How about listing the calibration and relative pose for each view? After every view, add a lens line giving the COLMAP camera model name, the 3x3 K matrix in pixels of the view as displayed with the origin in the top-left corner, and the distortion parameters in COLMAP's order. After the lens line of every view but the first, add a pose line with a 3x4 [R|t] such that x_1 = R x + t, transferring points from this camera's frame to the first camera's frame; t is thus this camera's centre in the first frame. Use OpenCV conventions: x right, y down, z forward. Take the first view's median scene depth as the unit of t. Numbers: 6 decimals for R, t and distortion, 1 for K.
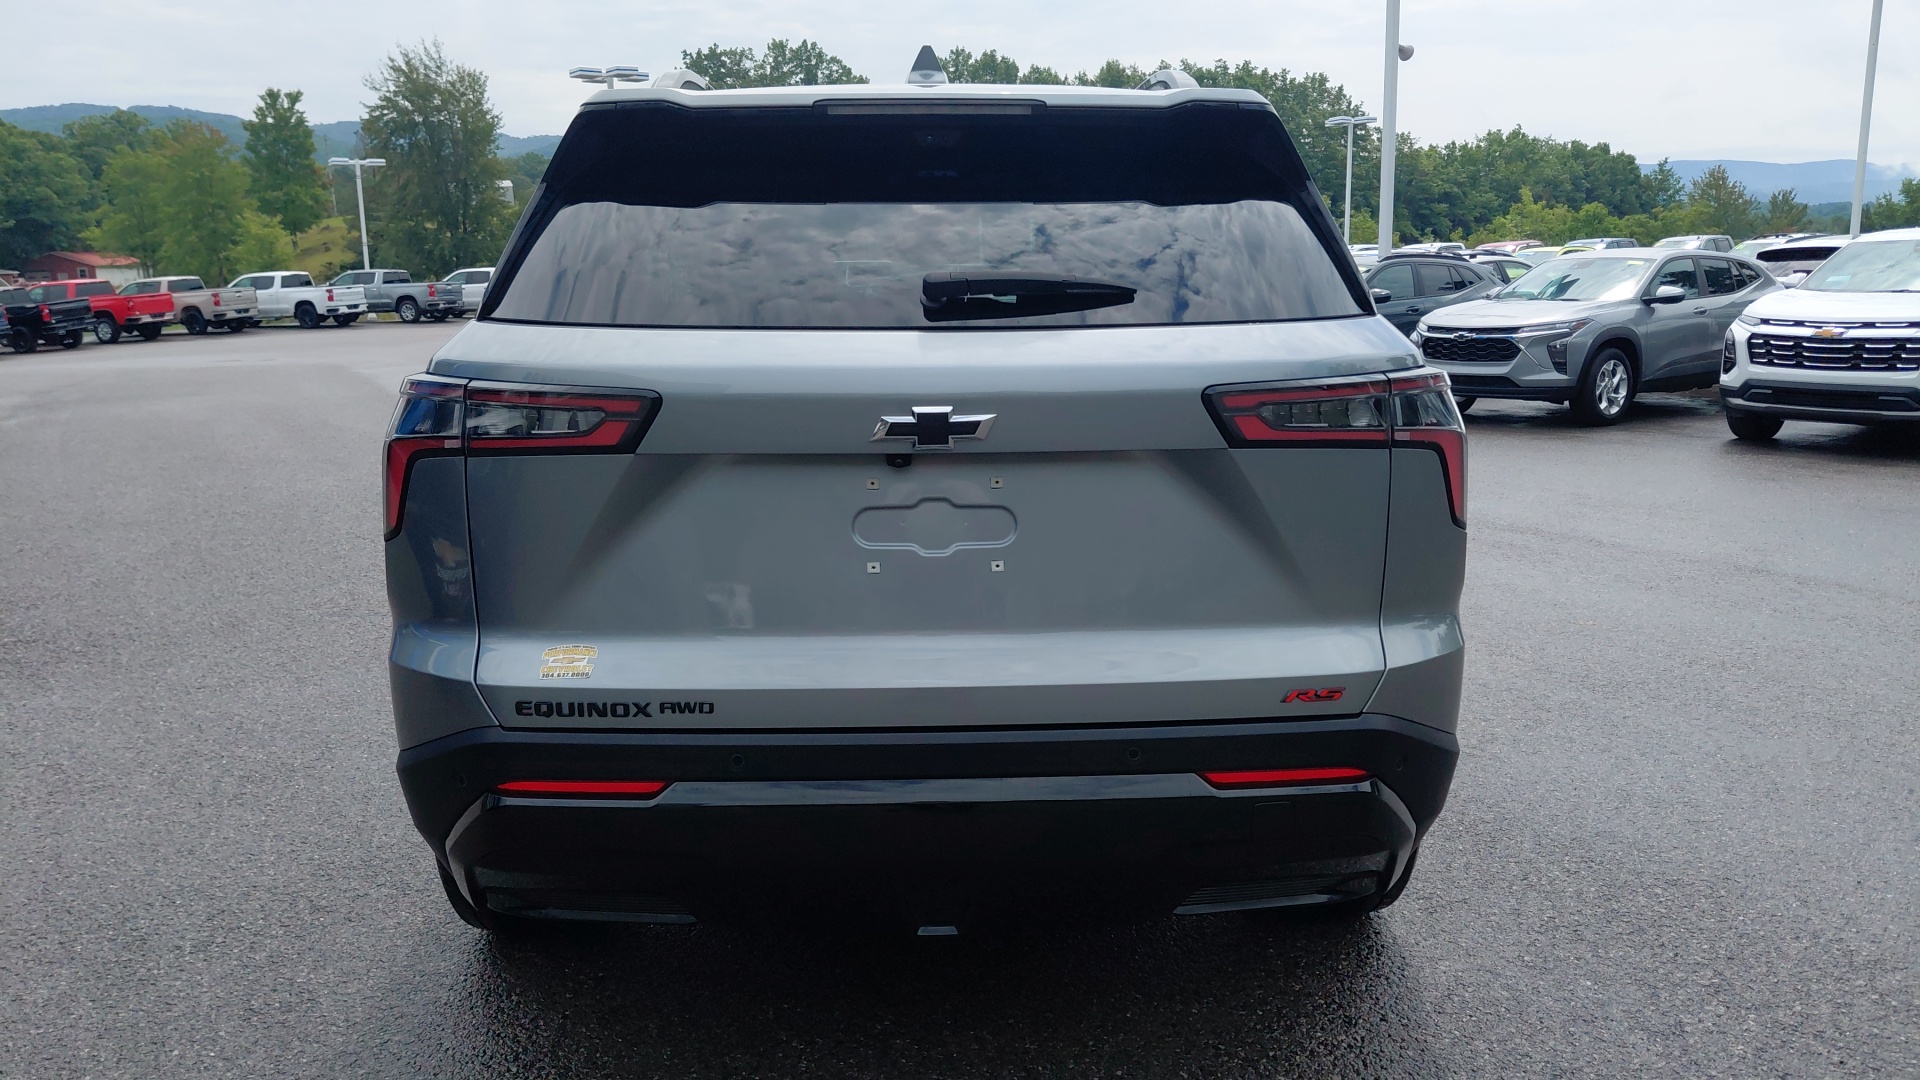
lens RADIAL K [[1429.1, 0, 960.0], [0, 1429.1, 540.0], [0, 0, 1]] dist [0.099586, -0.203470]
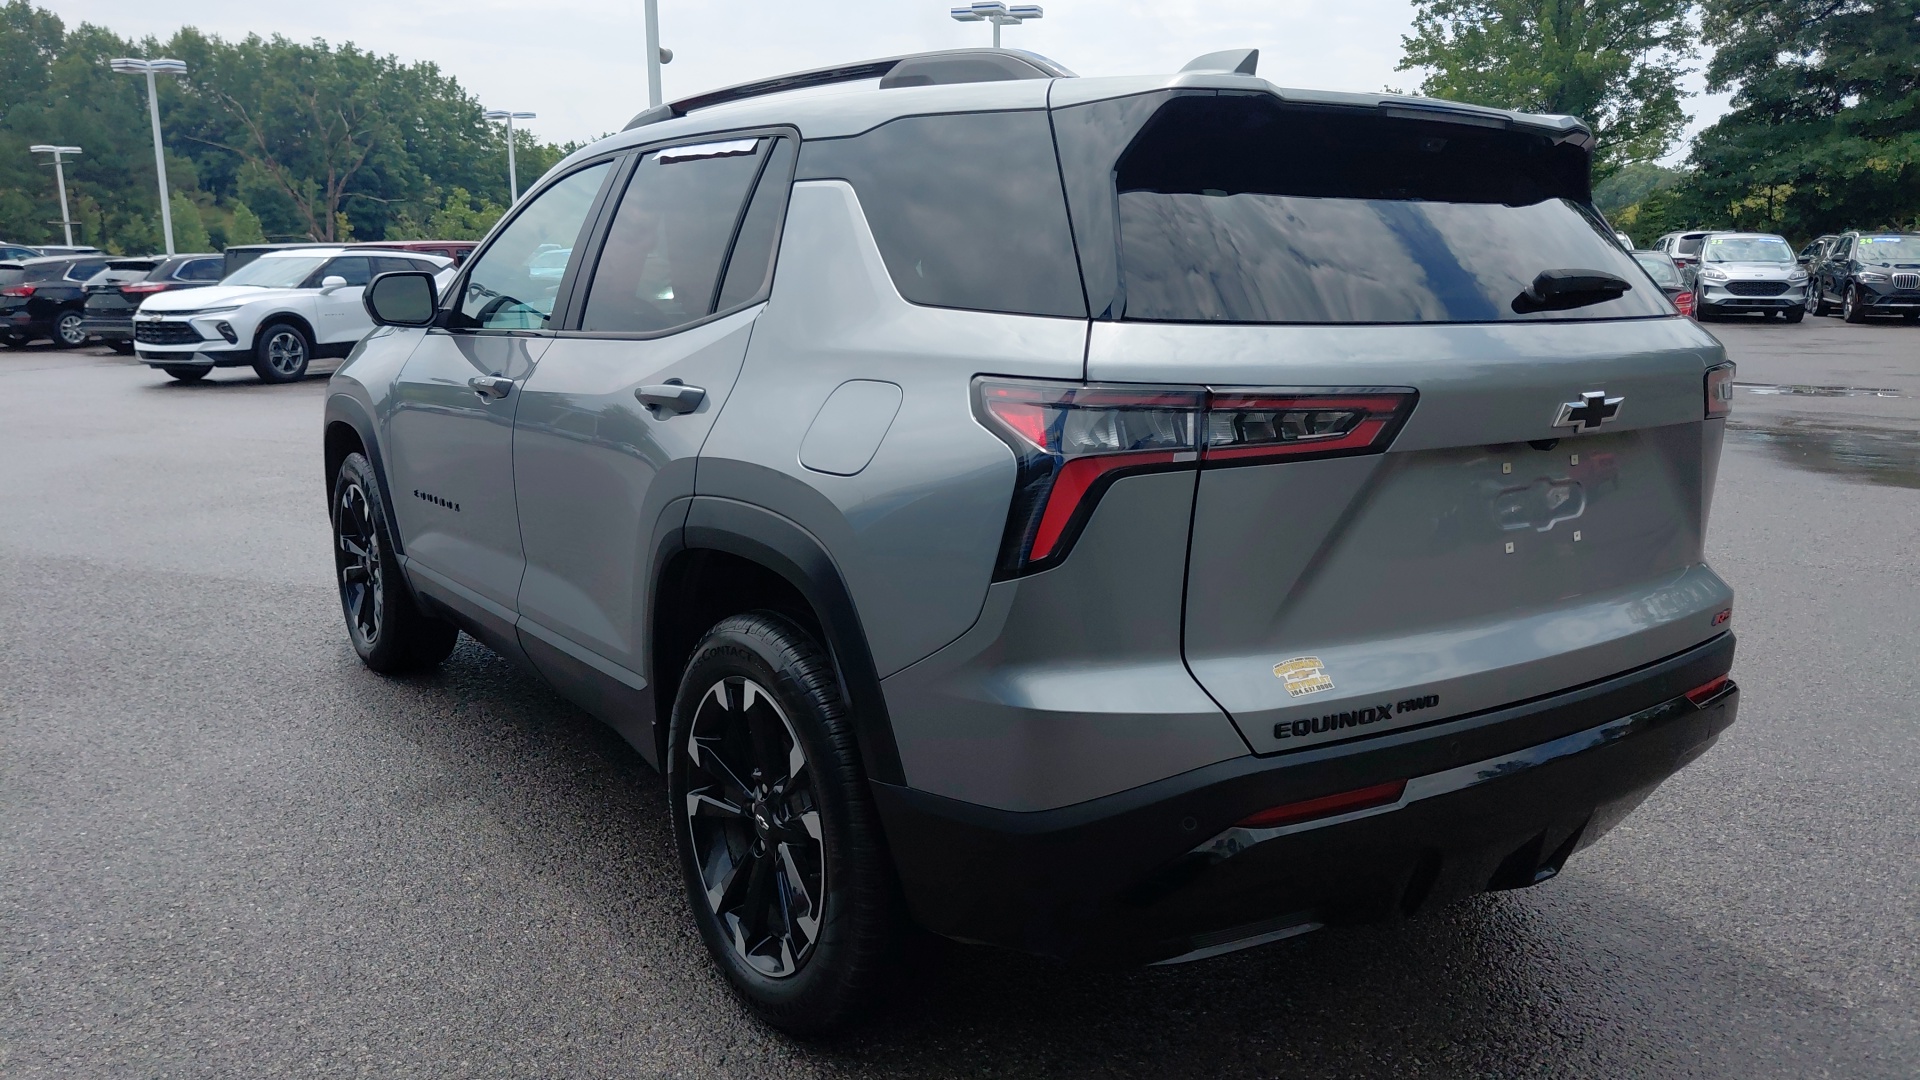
lens RADIAL K [[1462.5, 0, 960.0], [0, 1462.5, 540.0], [0, 0, 1]] dist [0.002377, -0.002521]
pose [[0.839674, -0.090433, 0.535508, -0.987170], [0.090894, 0.995532, 0.025597, -0.051013], [-0.535430, 0.027181, 0.844142, 0.306040]]
